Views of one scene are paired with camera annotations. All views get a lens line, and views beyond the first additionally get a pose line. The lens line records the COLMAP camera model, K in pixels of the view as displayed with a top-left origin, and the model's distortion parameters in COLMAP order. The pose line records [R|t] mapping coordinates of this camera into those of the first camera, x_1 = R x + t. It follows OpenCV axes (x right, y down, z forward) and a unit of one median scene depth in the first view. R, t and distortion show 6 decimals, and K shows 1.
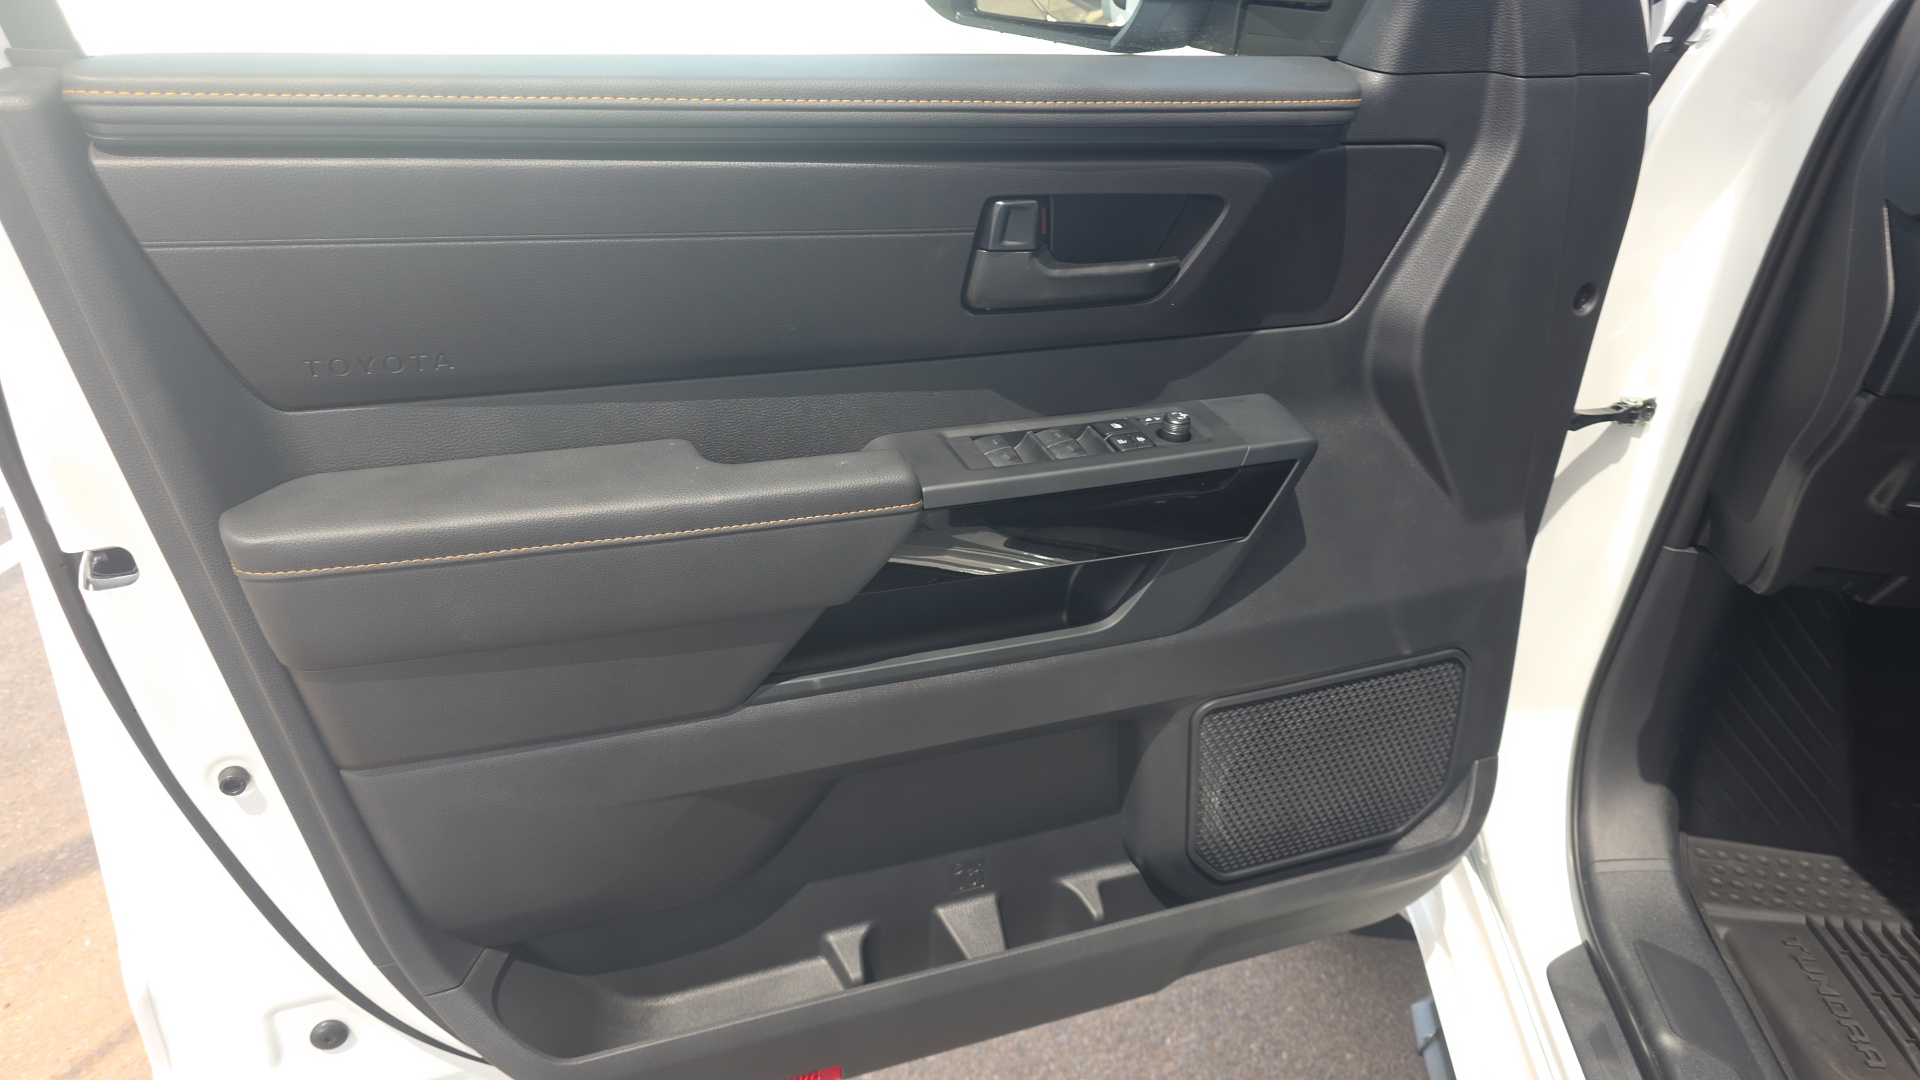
lens RADIAL K [[1351.2, 0, 966.1], [0, 1351.2, 548.7], [0, 0, 1]] dist [0.079927, -0.086318]
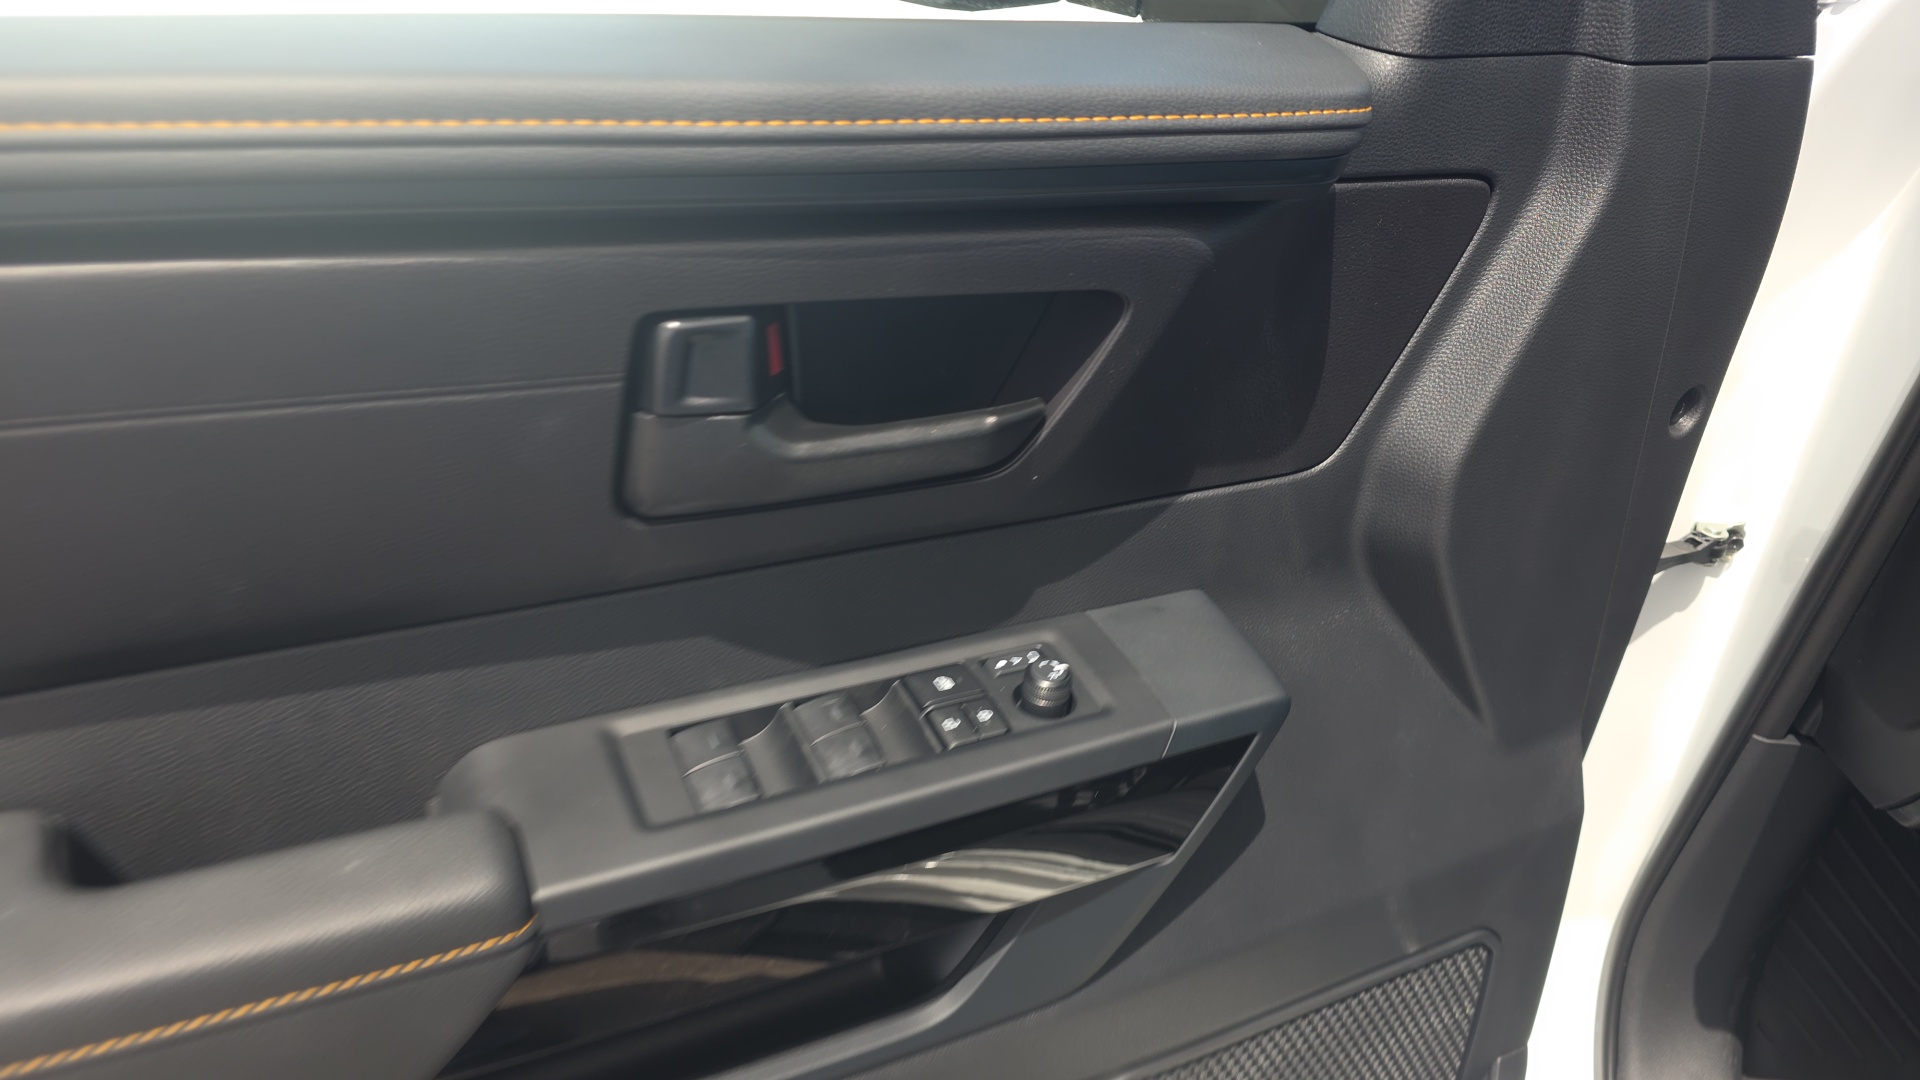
lens RADIAL K [[1340.6, 0, 987.1], [0, 1340.6, 565.3], [0, 0, 1]] dist [0.075542, -0.085957]
pose [[0.996608, -0.023005, 0.079012, 0.086371], [0.019212, 0.998642, 0.048428, -0.166826], [-0.080019, -0.046746, 0.995697, 0.444371]]
